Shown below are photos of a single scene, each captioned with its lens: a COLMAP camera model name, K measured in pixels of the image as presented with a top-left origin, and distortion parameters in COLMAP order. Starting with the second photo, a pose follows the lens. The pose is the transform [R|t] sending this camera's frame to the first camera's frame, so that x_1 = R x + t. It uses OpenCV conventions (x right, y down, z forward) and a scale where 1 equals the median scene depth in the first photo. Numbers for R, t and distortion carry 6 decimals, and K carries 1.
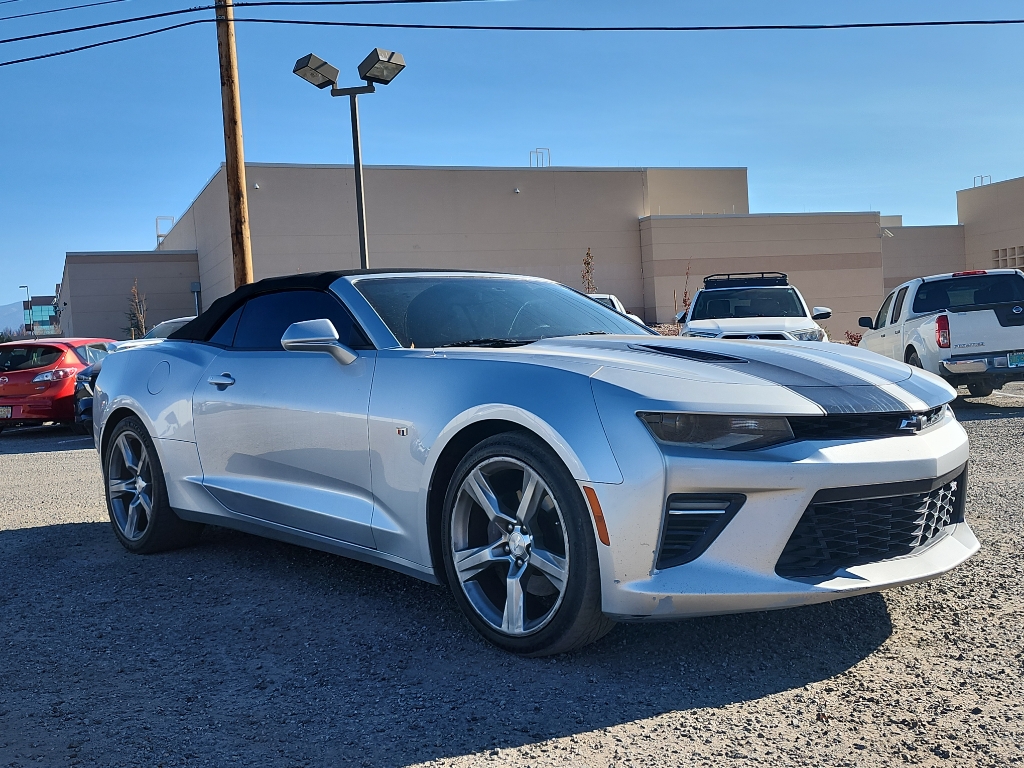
lens RADIAL K [[1075.2, 0, 512.0], [0, 1075.2, 384.0], [0, 0, 1]] dist [0.160916, -0.299738]
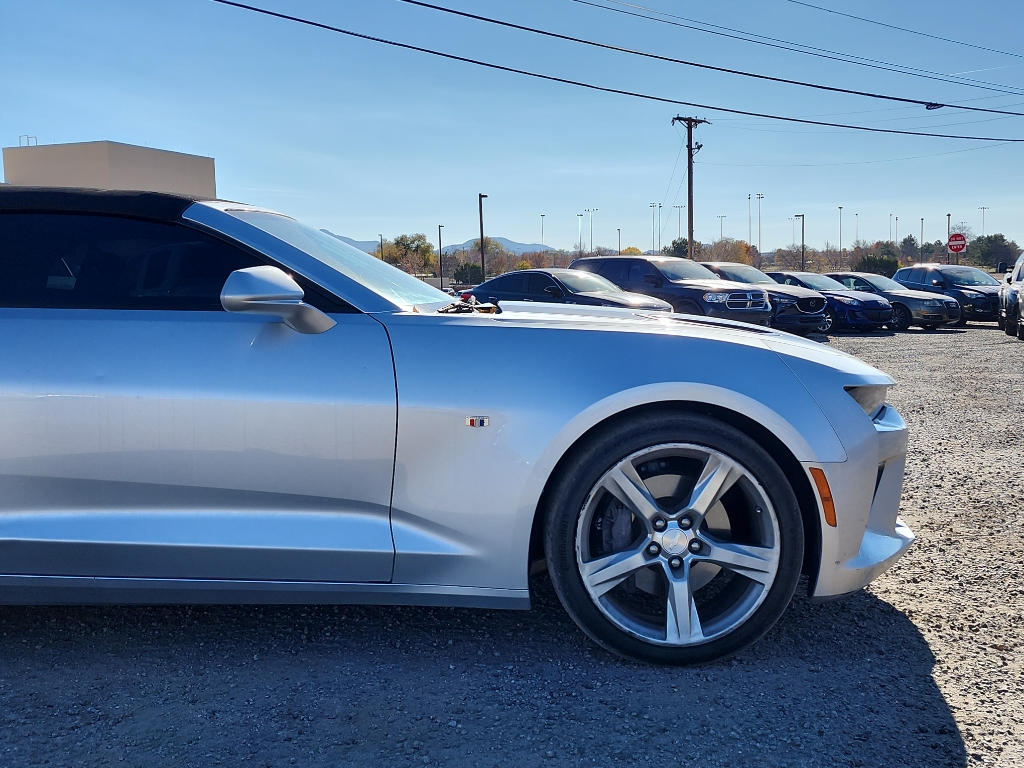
lens RADIAL K [[1068.6, 0, 522.6], [0, 1068.6, 387.3], [0, 0, 1]] dist [0.161220, -0.288670]
pose [[0.641065, -0.031726, 0.766831, -0.735824], [0.004003, 0.999270, 0.037997, -0.010482], [-0.767476, -0.021289, 0.640724, 0.536374]]
